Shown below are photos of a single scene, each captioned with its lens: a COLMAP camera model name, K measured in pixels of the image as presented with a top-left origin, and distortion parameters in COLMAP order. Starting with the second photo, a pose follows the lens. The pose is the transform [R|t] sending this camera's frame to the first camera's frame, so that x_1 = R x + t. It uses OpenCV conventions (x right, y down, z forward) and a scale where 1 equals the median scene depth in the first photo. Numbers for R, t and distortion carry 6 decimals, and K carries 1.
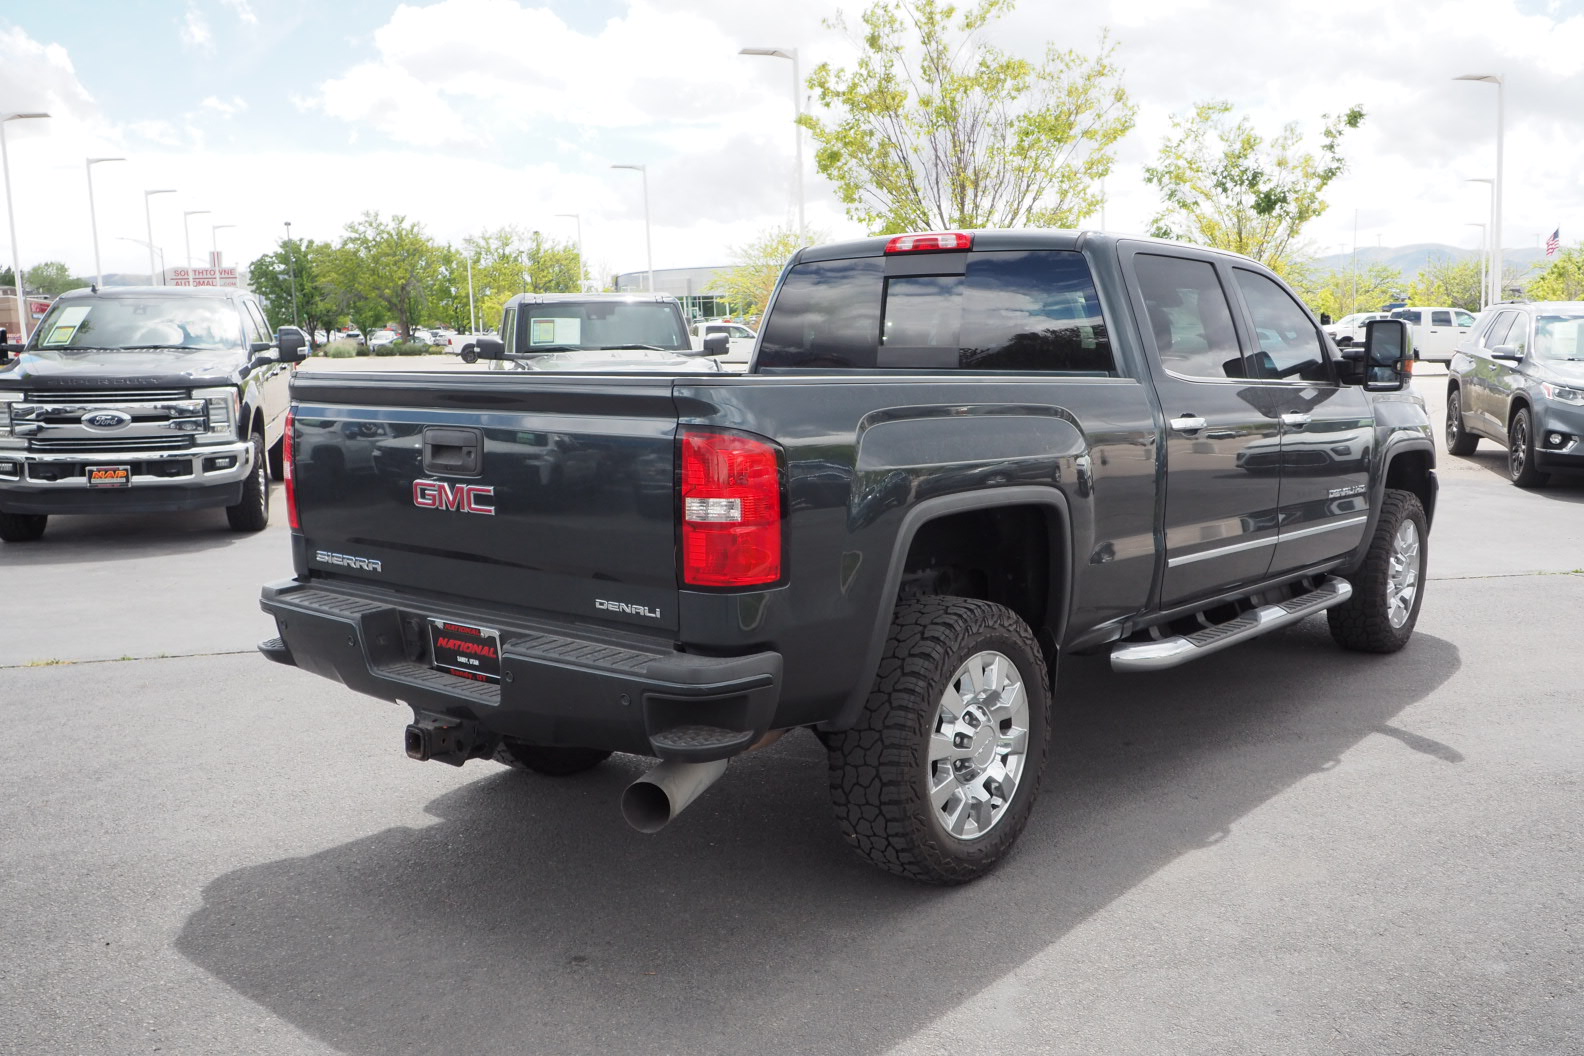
lens RADIAL K [[1420.7, 0, 783.6], [0, 1420.7, 529.7], [0, 0, 1]] dist [-0.015873, -0.006343]
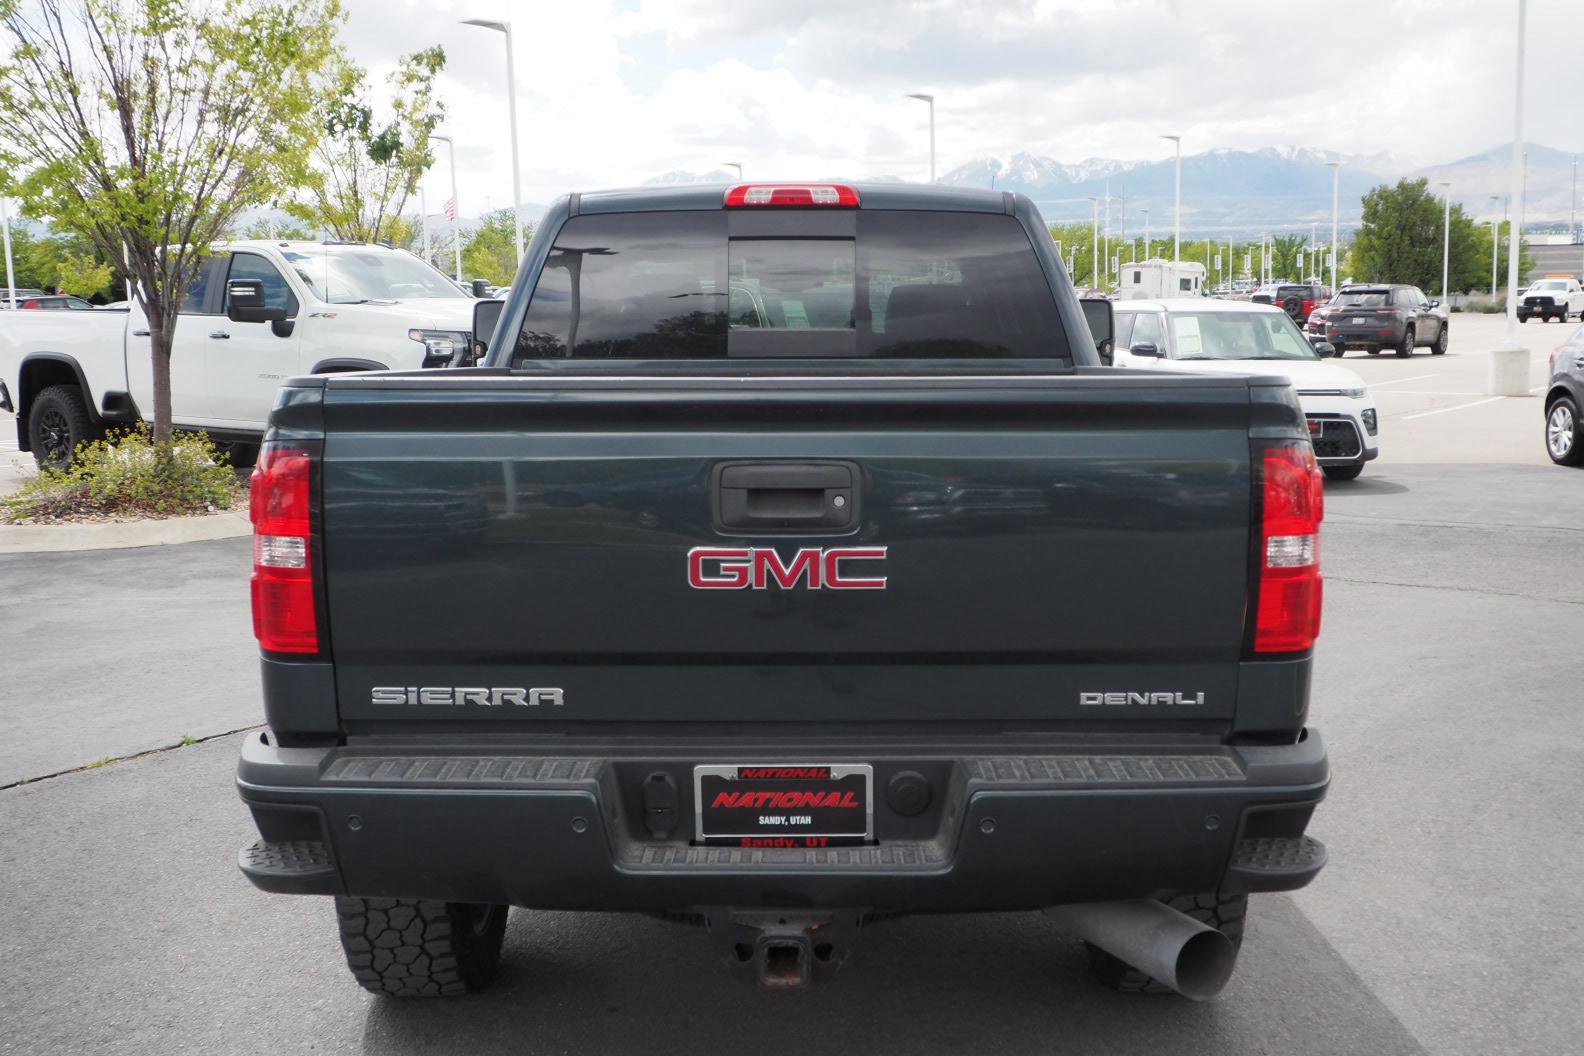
lens RADIAL K [[1727.3, 0, 792.0], [0, 1727.3, 528.0], [0, 0, 1]] dist [-0.020497, 0.006768]
pose [[0.770374, -0.072815, 0.633420, -0.245870], [0.079054, 0.996700, 0.018429, -0.018806], [-0.632672, 0.035877, 0.773588, 0.134652]]
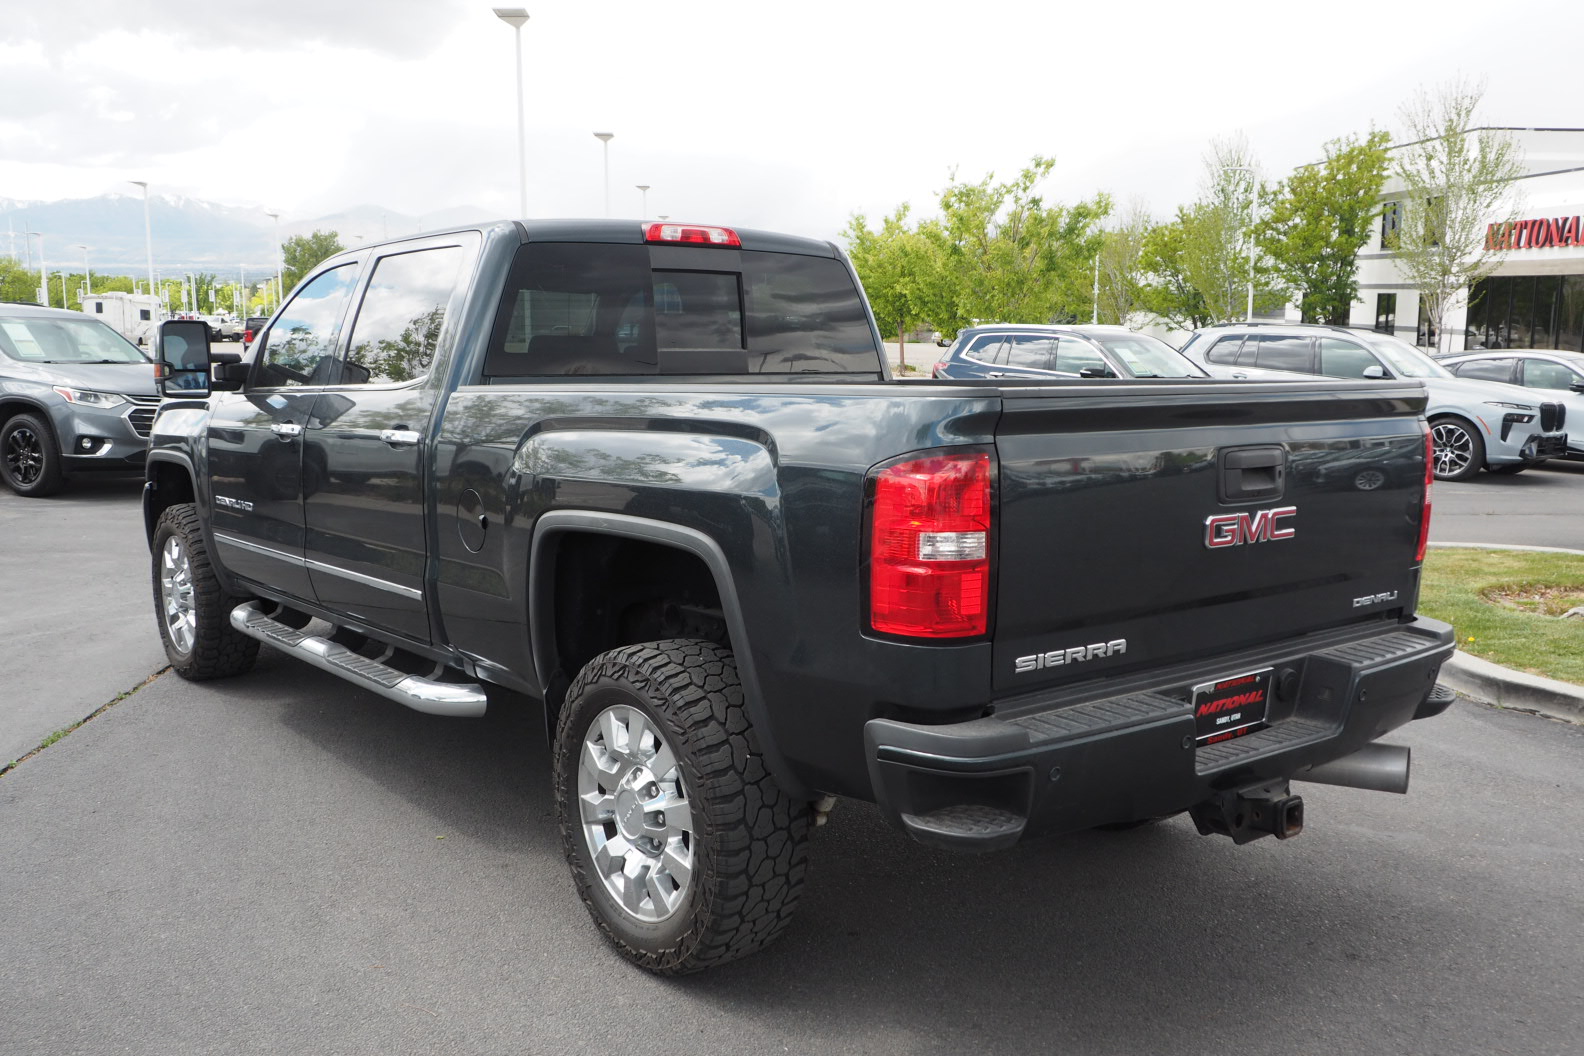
lens RADIAL K [[1431.8, 0, 792.0], [0, 1431.8, 528.0], [0, 0, 1]] dist [0.010730, -0.006102]
pose [[0.207609, -0.115826, 0.971330, -0.382345], [0.120185, 0.988463, 0.092181, -0.045747], [-0.970801, 0.097602, 0.219134, 0.367003]]
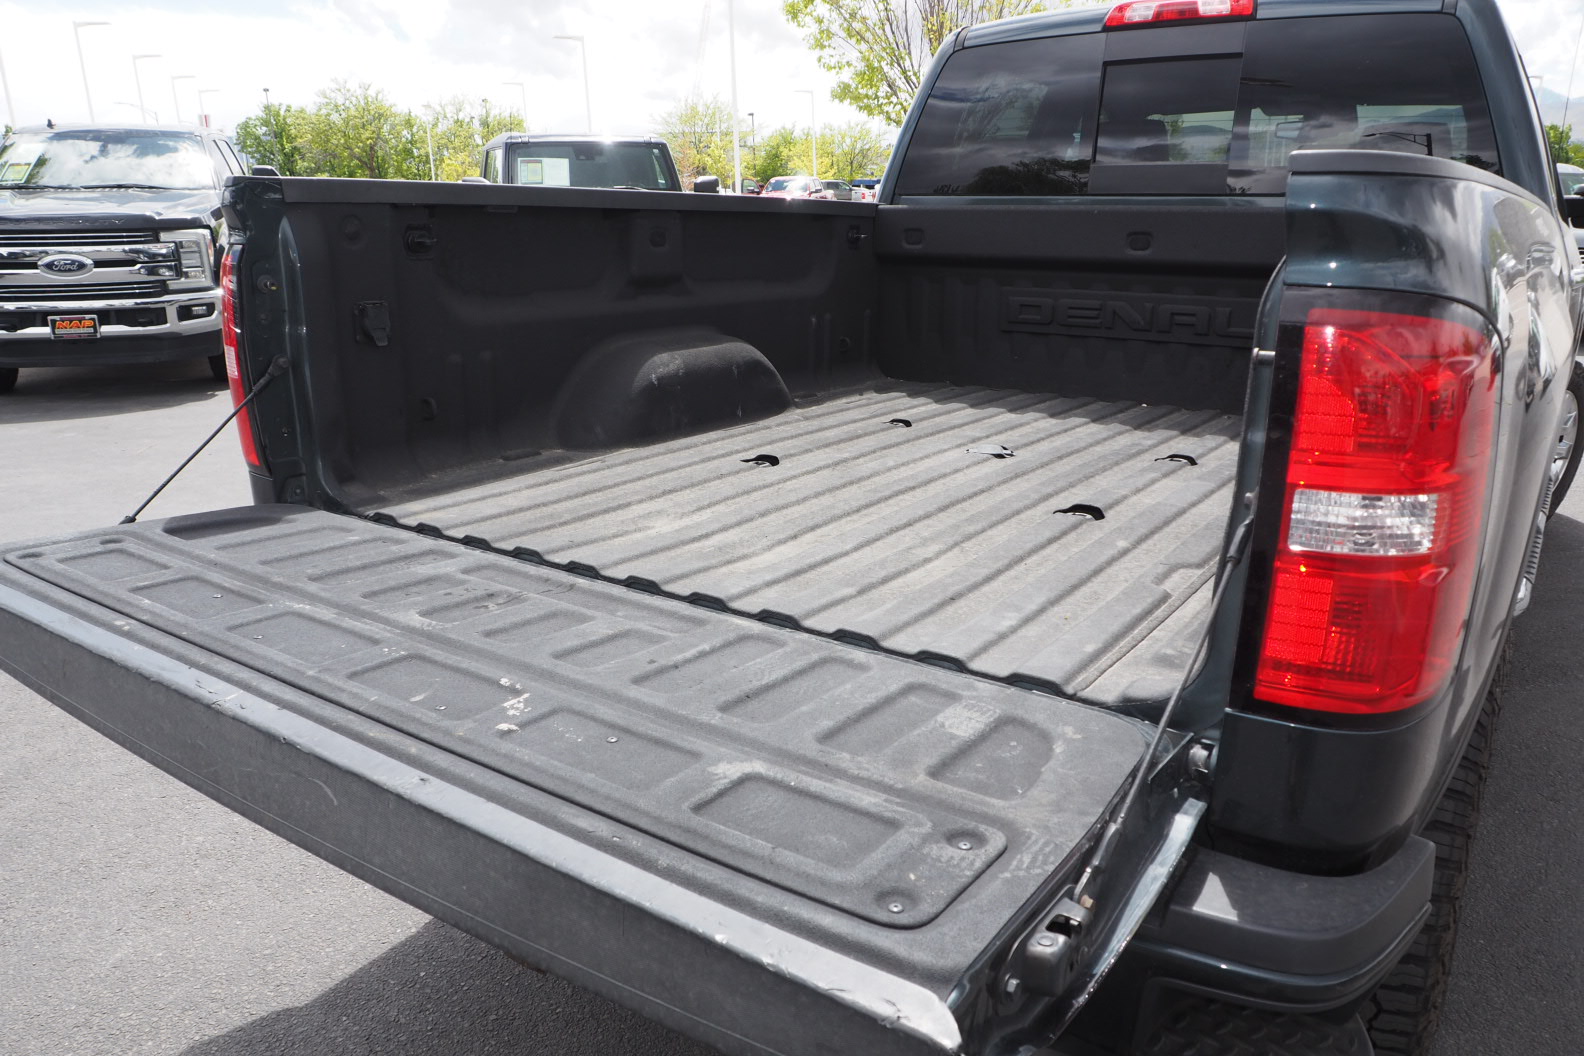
lens RADIAL K [[1129.9, 0, 778.3], [0, 1129.9, 531.7], [0, 0, 1]] dist [-0.040694, 0.030049]
pose [[0.997248, -0.012475, 0.073077, -0.066231], [0.001024, 0.987962, 0.154691, -0.016734], [-0.074127, -0.154191, 0.985257, 0.210977]]
